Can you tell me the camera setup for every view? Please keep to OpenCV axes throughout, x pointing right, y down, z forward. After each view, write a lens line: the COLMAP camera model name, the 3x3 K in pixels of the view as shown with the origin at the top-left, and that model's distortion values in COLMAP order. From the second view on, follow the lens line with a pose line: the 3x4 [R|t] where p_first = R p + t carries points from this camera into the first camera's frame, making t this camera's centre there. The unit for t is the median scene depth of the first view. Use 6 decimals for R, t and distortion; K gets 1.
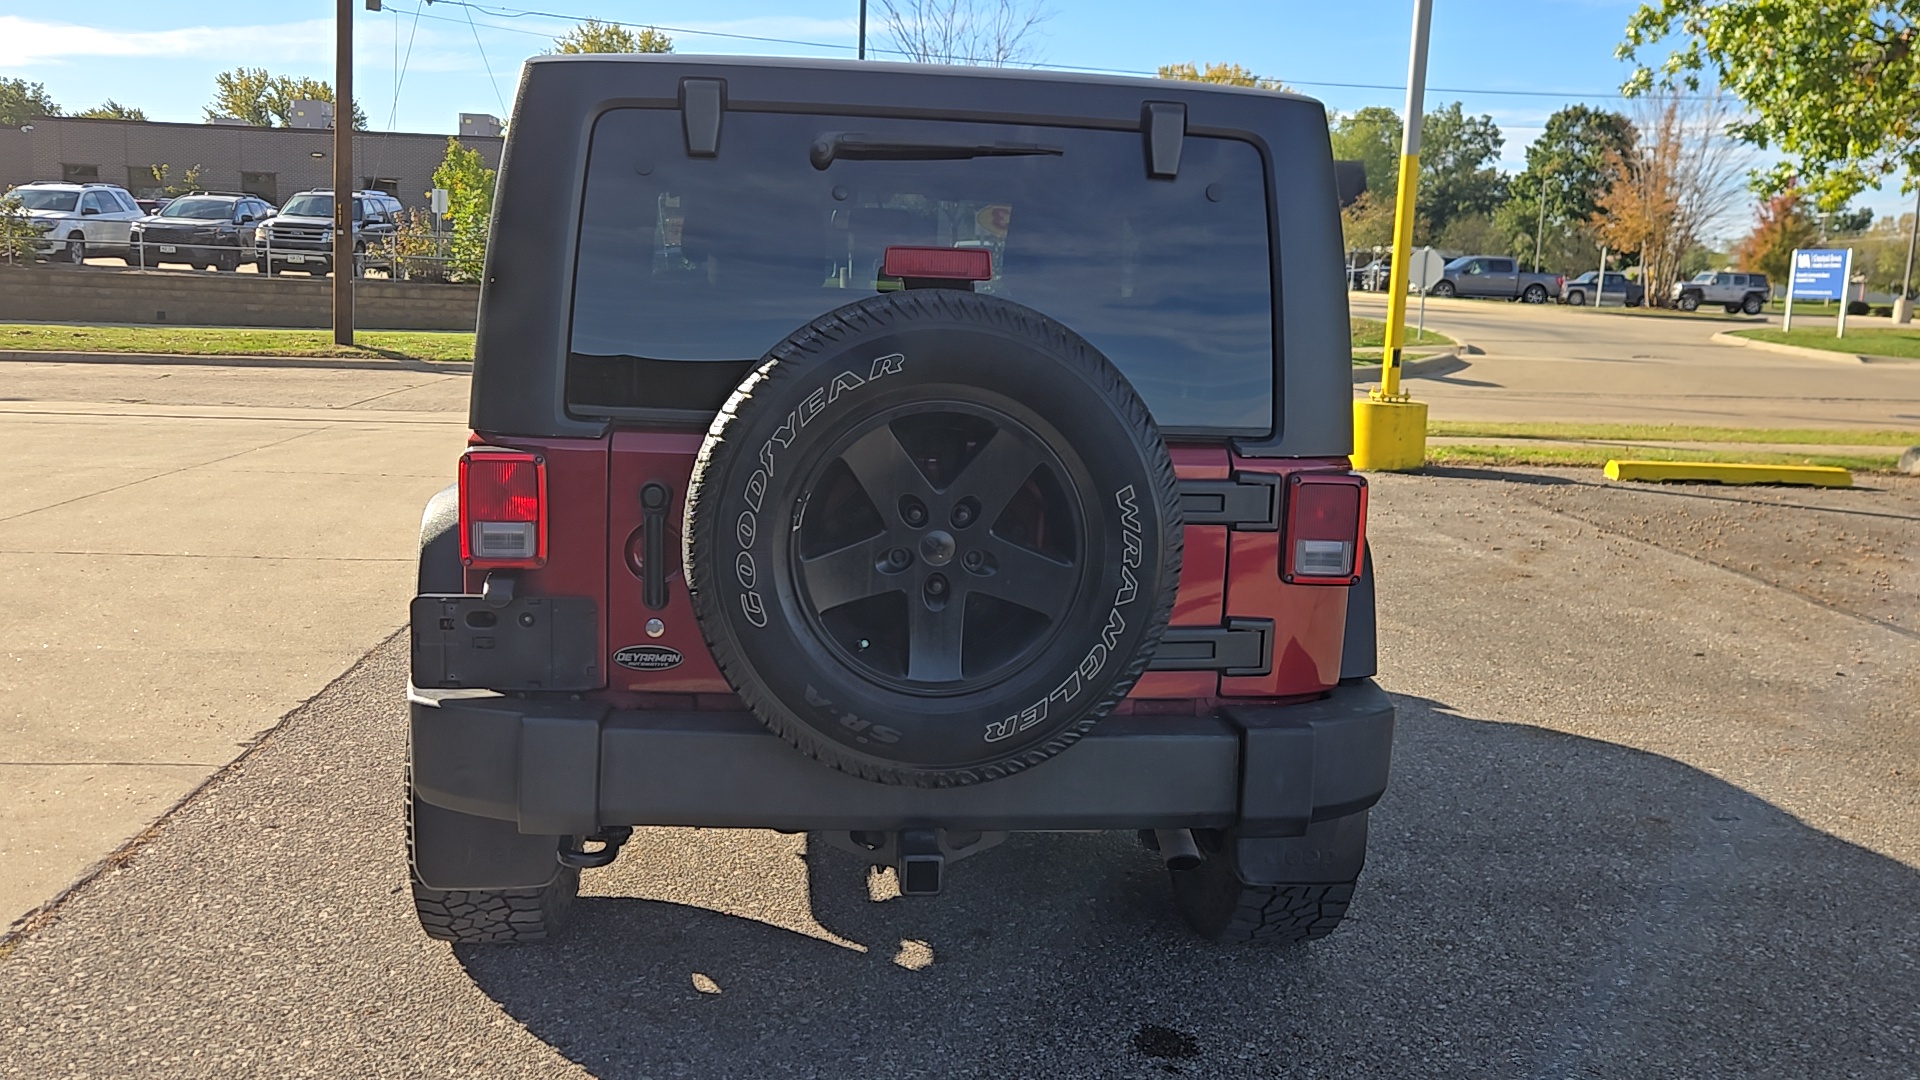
lens RADIAL K [[1589.5, 0, 977.9], [0, 1589.5, 533.8], [0, 0, 1]] dist [0.016590, 0.001568]
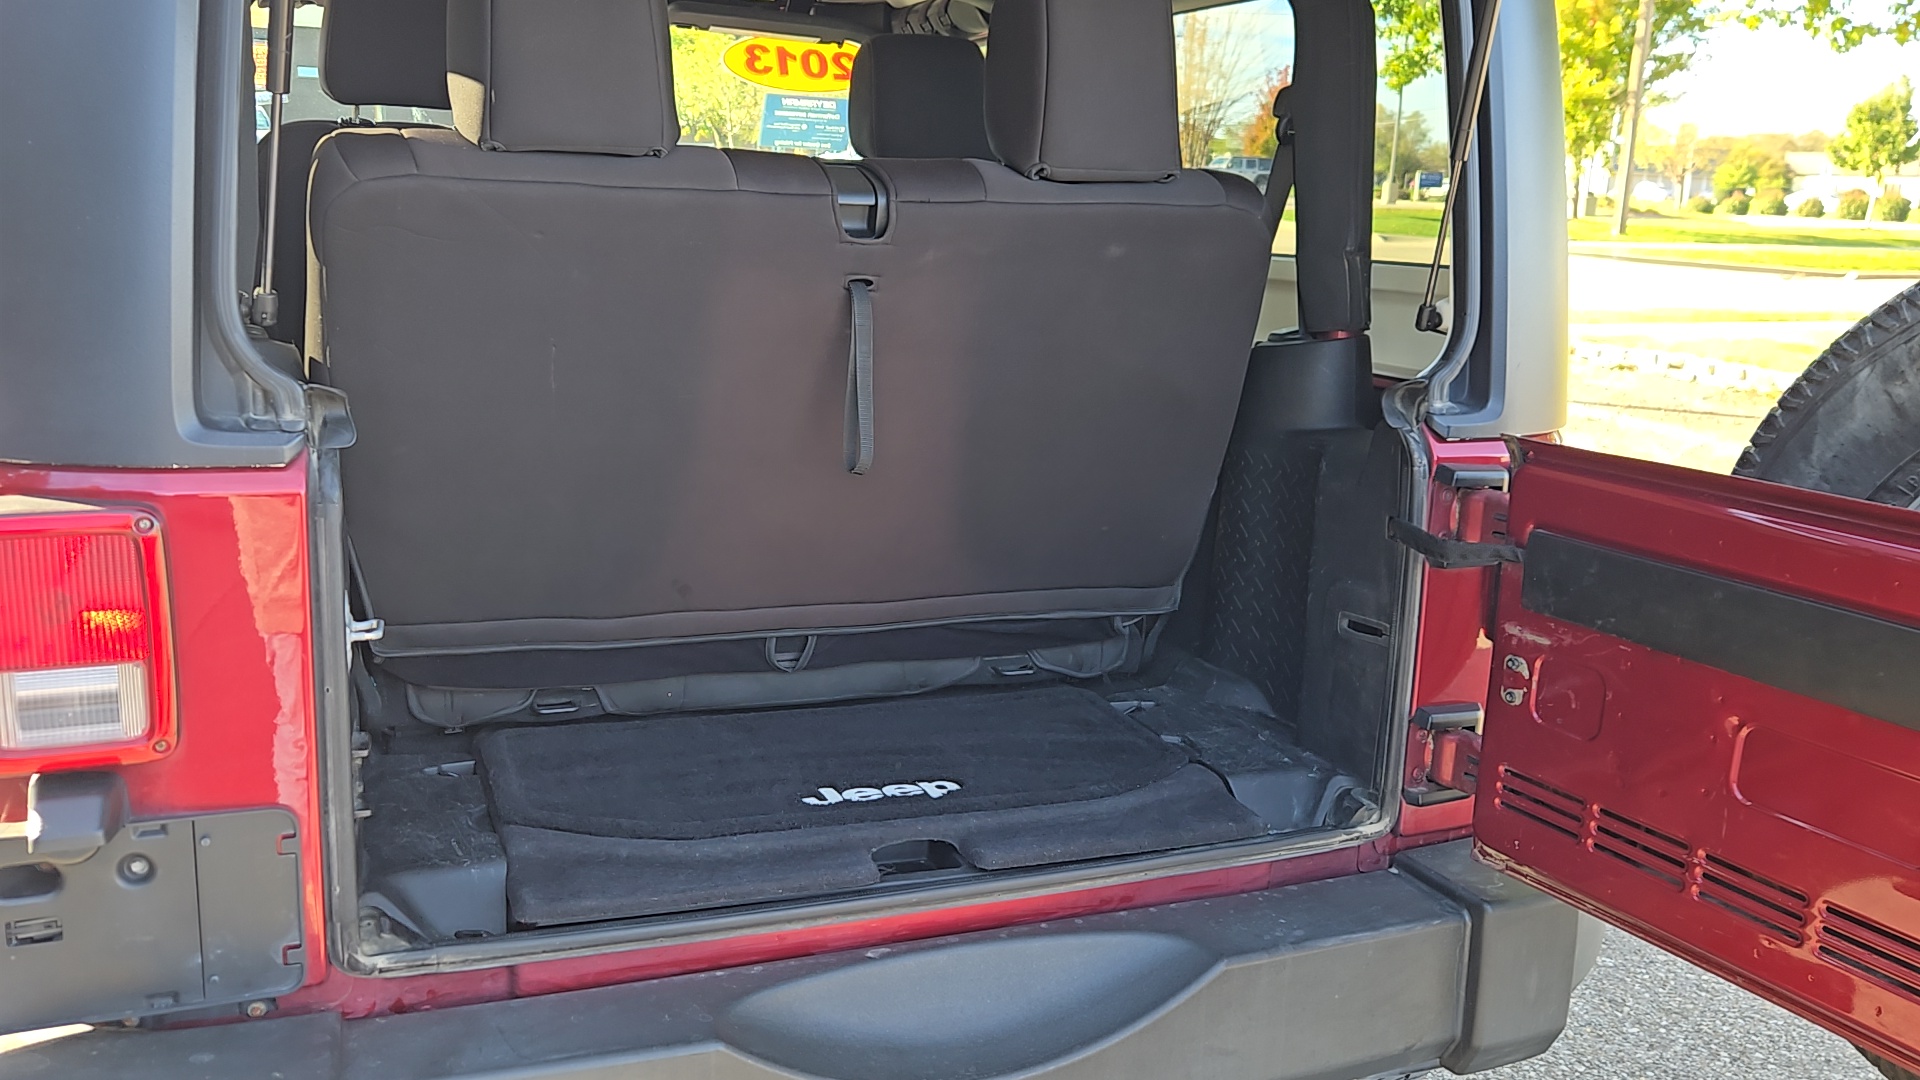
lens RADIAL K [[1582.7, 0, 960.0], [0, 1582.7, 540.0], [0, 0, 1]] dist [0.007540, -0.002272]
pose [[0.962888, -0.059716, 0.263211, -0.041475], [0.039461, 0.995885, 0.081586, -0.016673], [-0.266999, -0.068172, 0.961282, 0.123551]]
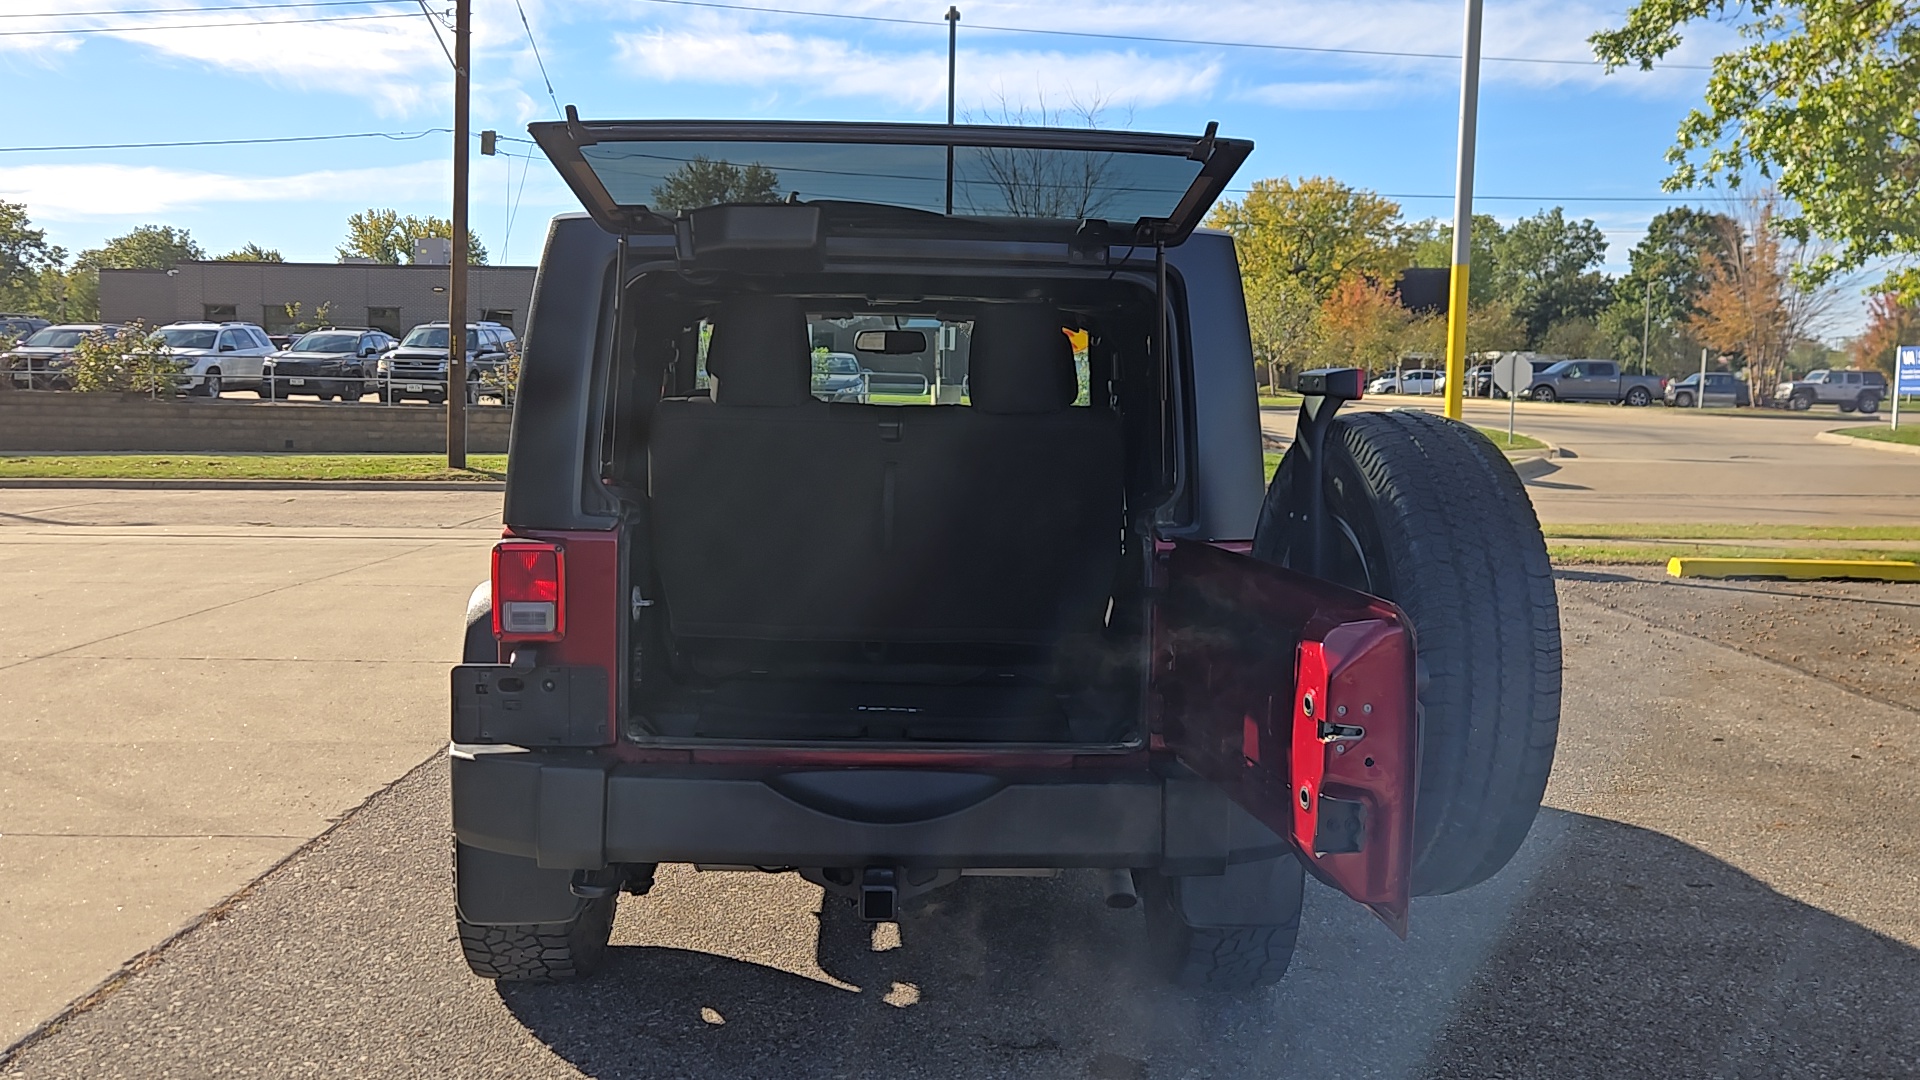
lens RADIAL K [[1589.5, 0, 977.9], [0, 1589.5, 533.8], [0, 0, 1]] dist [0.016590, 0.001568]
pose [[0.997775, -0.015219, -0.064913, 0.027231], [0.010548, 0.997370, -0.071703, 0.007349], [0.065834, 0.070859, 0.995311, -0.038445]]
